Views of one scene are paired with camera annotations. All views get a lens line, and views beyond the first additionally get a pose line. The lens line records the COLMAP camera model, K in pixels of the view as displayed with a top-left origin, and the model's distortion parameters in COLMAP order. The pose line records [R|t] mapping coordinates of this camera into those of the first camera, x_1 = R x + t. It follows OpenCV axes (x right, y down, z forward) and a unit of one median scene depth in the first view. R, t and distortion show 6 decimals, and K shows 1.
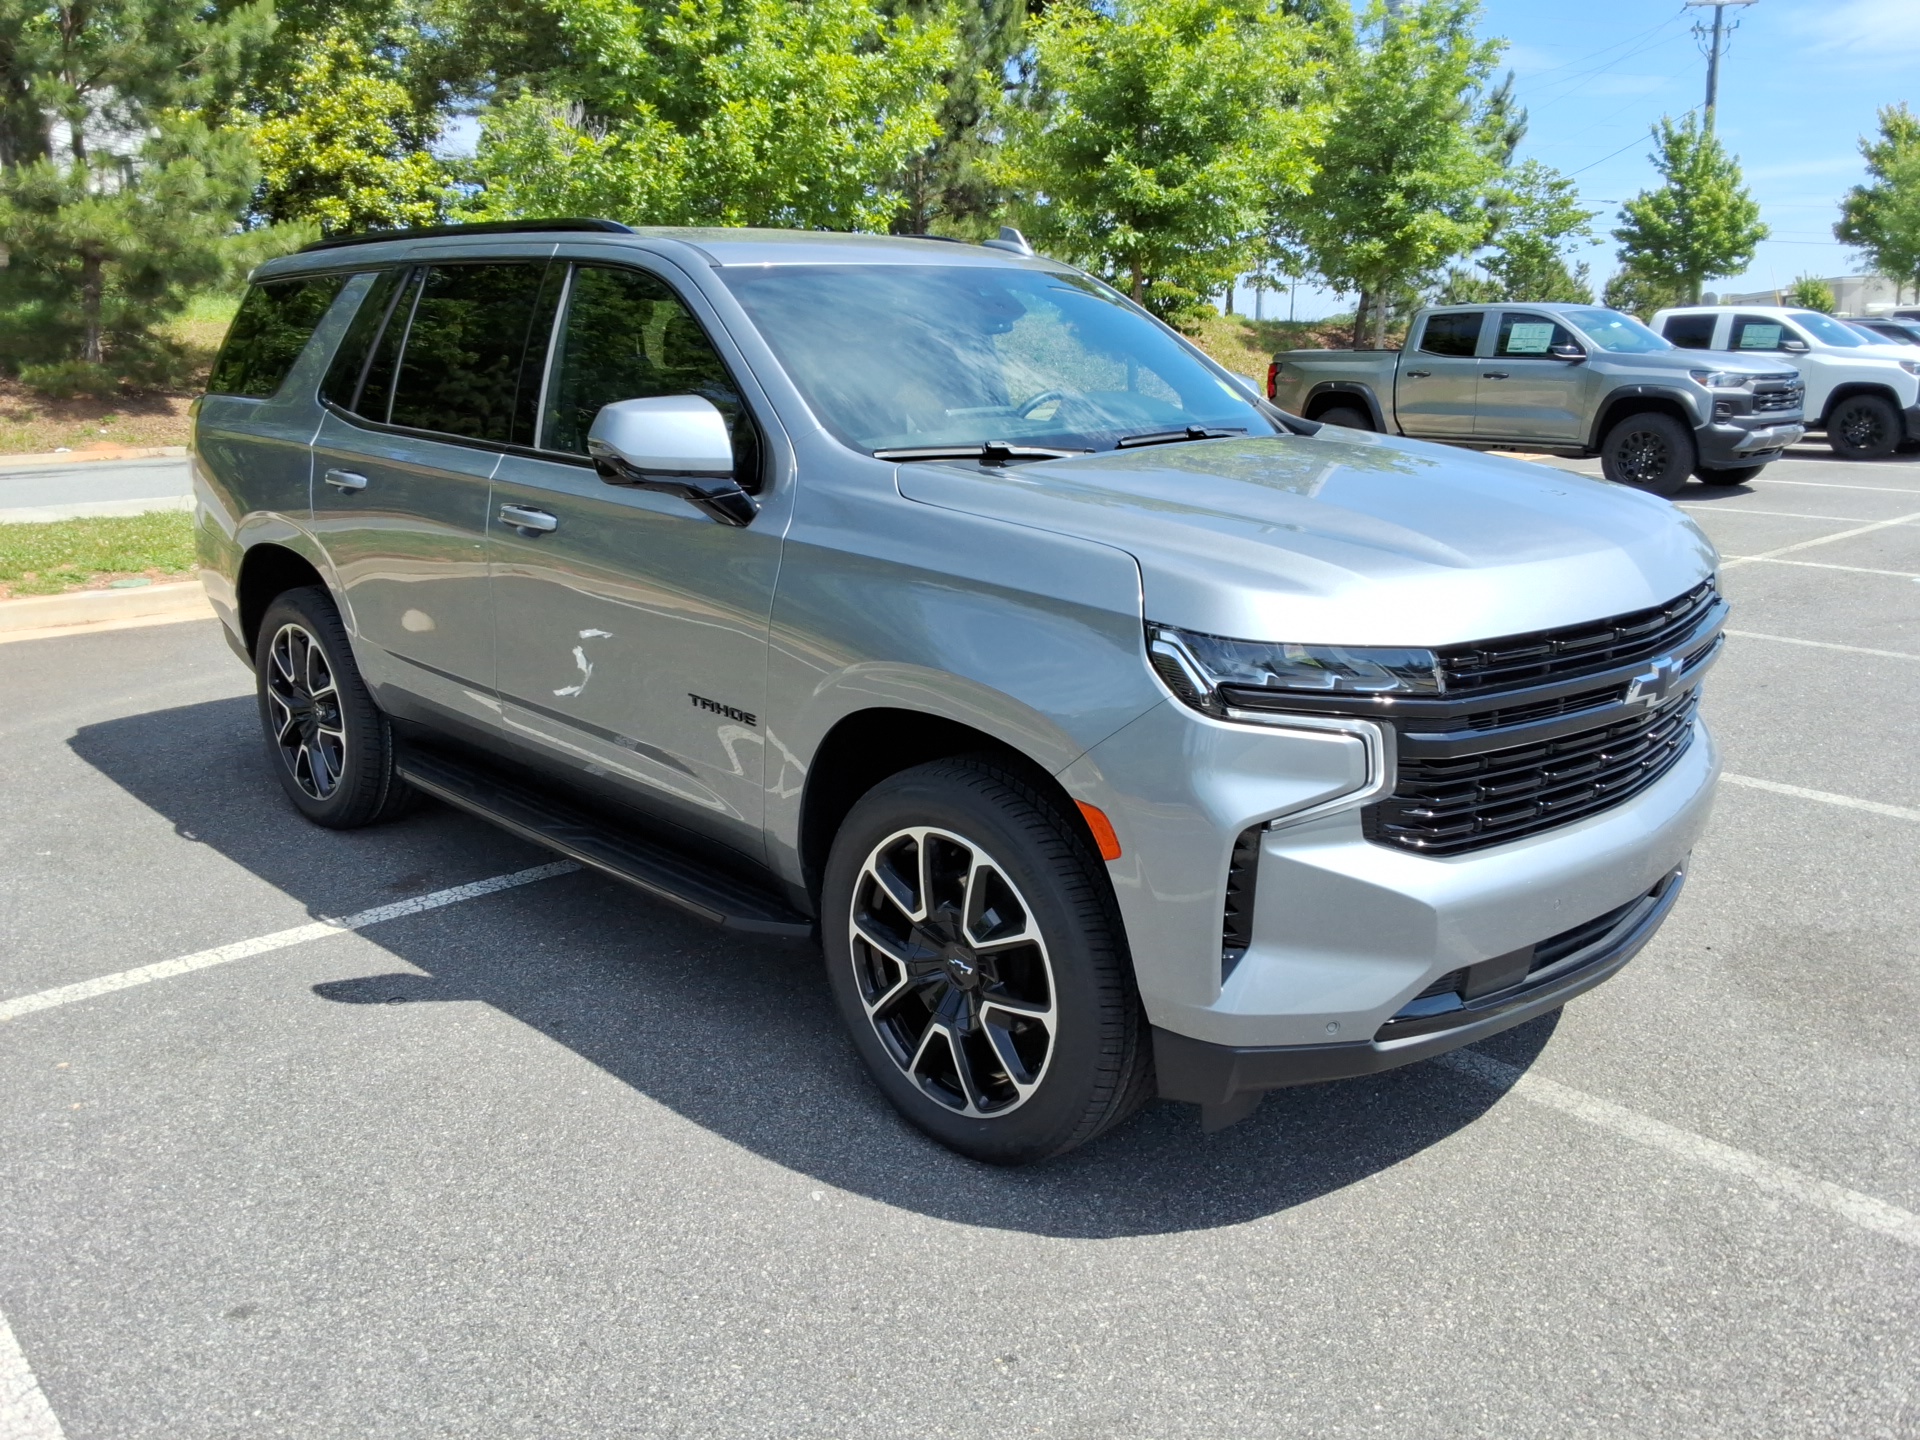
lens RADIAL K [[1549.2, 0, 976.6], [0, 1549.2, 705.9], [0, 0, 1]] dist [0.082608, -0.131493]
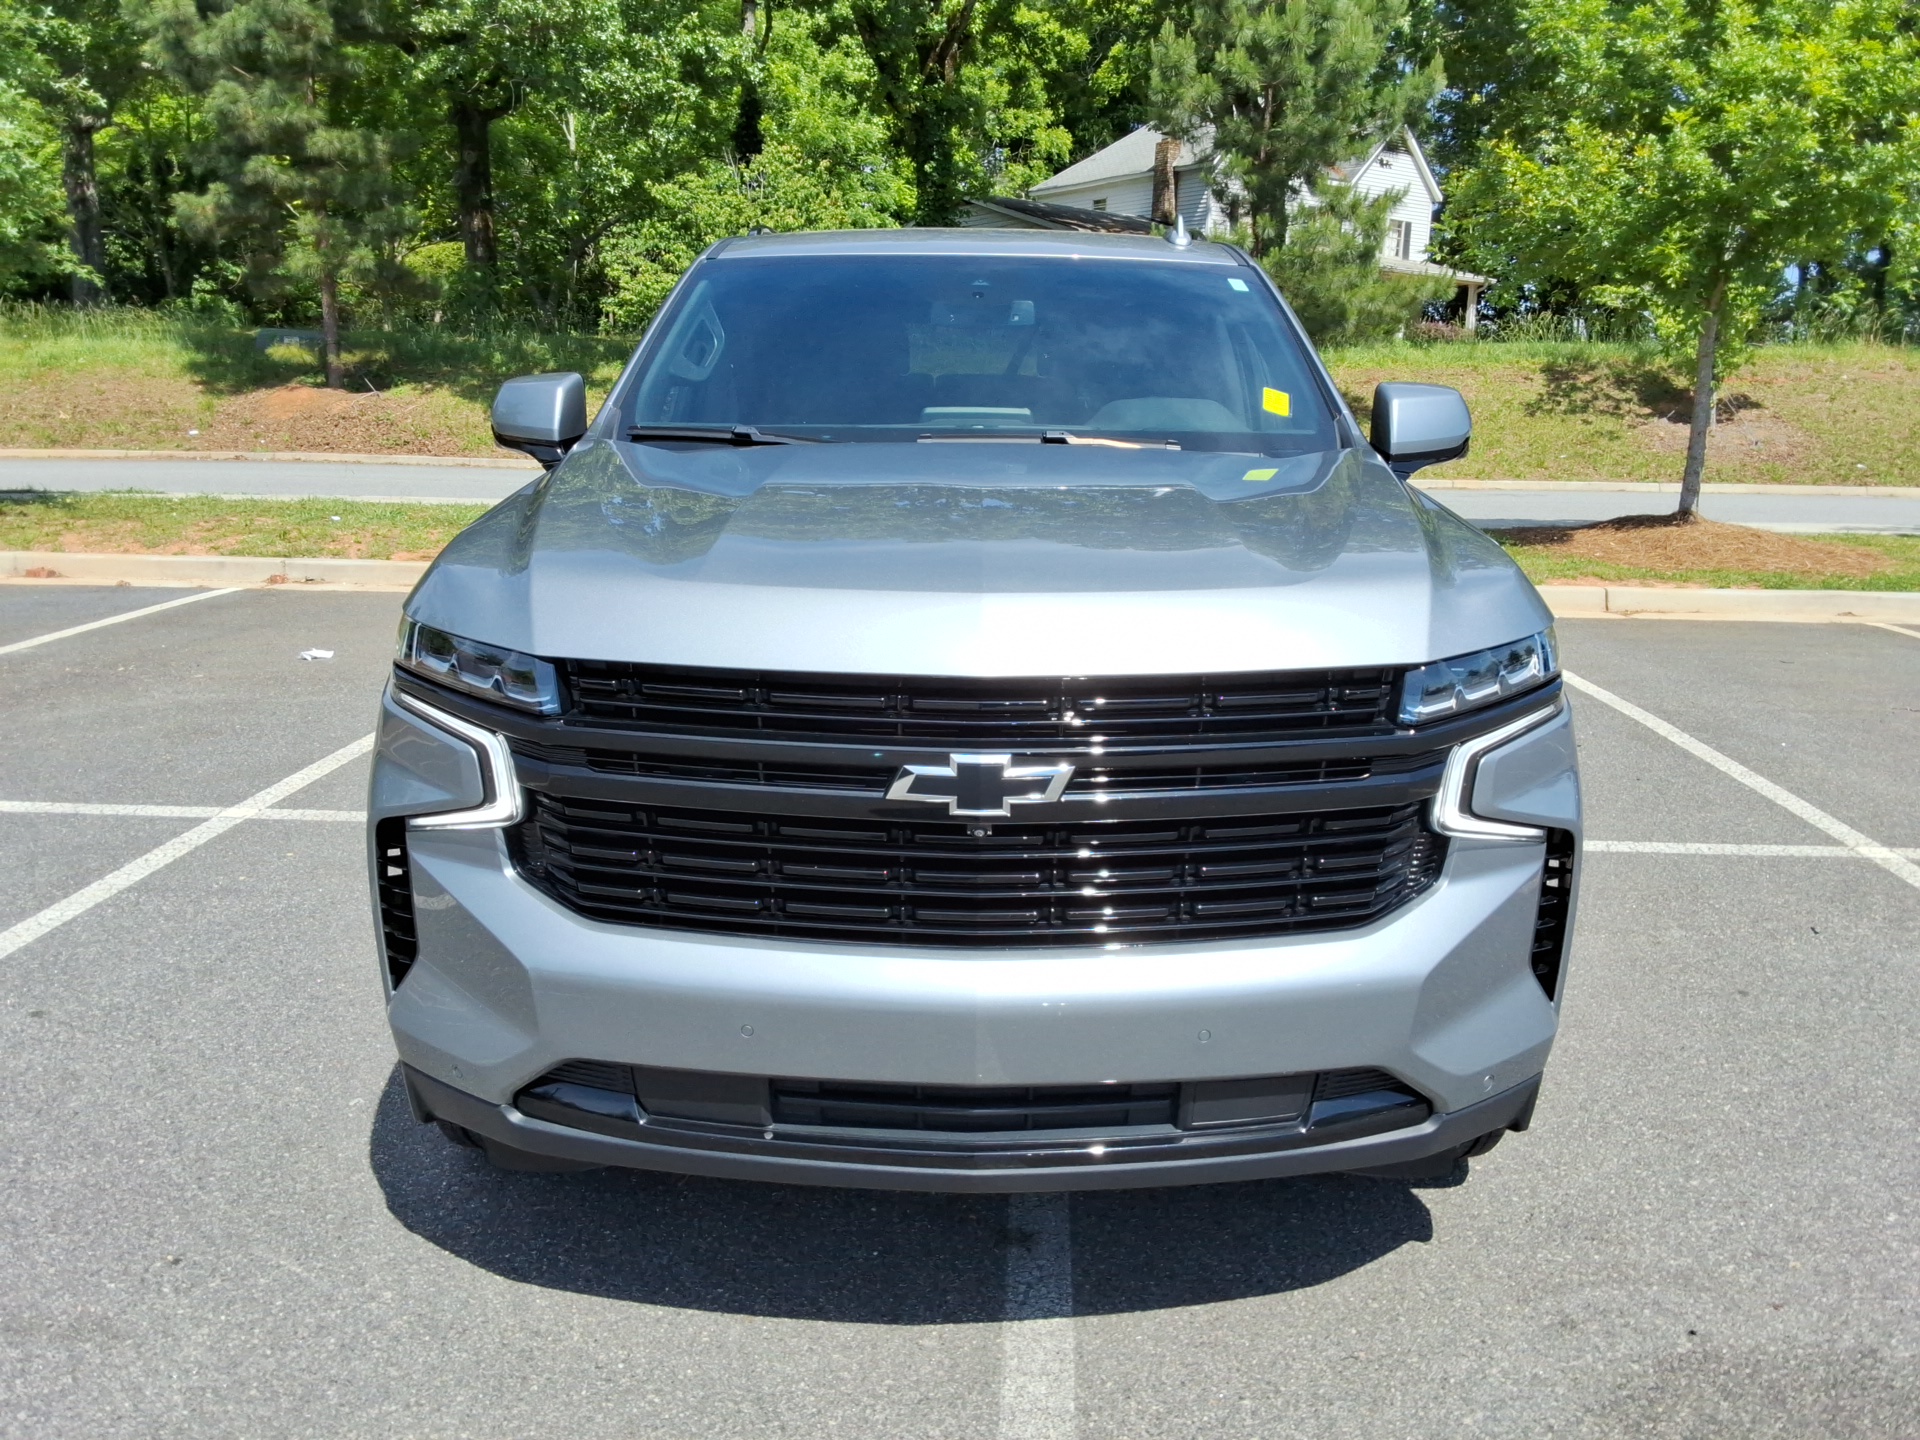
lens RADIAL K [[1549.2, 0, 976.6], [0, 1549.2, 705.9], [0, 0, 1]] dist [0.082608, -0.131493]
pose [[0.700059, 0.162017, -0.695463, 0.931574], [-0.186050, 0.981667, 0.041412, -0.080137], [0.689422, 0.100400, 0.717368, 0.508618]]
